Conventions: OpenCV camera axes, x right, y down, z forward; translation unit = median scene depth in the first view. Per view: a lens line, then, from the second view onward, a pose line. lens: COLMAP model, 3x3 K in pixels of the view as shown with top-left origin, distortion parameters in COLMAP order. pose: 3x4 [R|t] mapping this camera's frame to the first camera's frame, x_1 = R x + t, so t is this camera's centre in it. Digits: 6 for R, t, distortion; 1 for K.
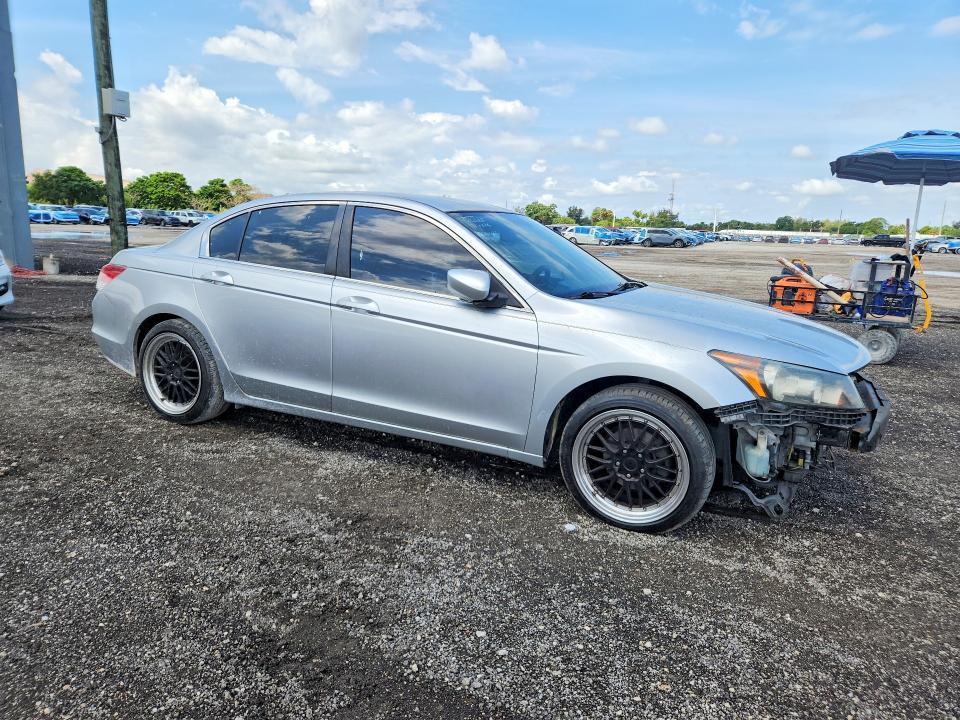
lens RADIAL K [[687.4, 0, 472.5], [0, 687.4, 361.1], [0, 0, 1]] dist [0.003936, -0.003918]
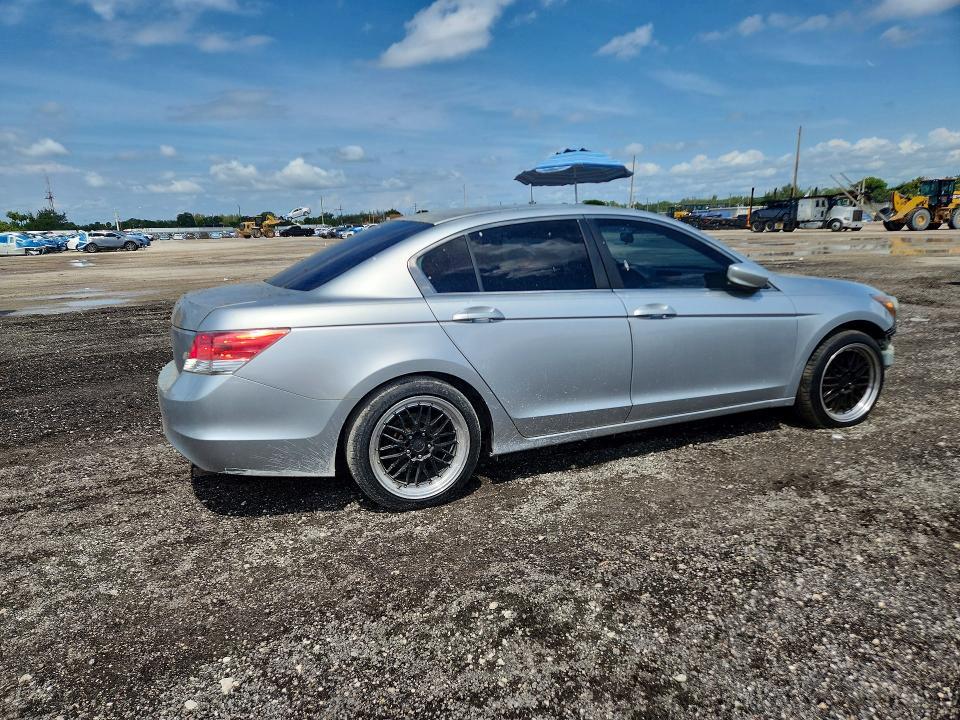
lens RADIAL K [[653.2, 0, 483.4], [0, 653.2, 382.1], [0, 0, 1]] dist [0.031470, -0.002072]
pose [[0.634231, -0.231692, 0.737611, -0.104026], [0.198208, 0.970883, 0.134536, -0.015692], [-0.747305, 0.060874, 0.661687, 0.050579]]
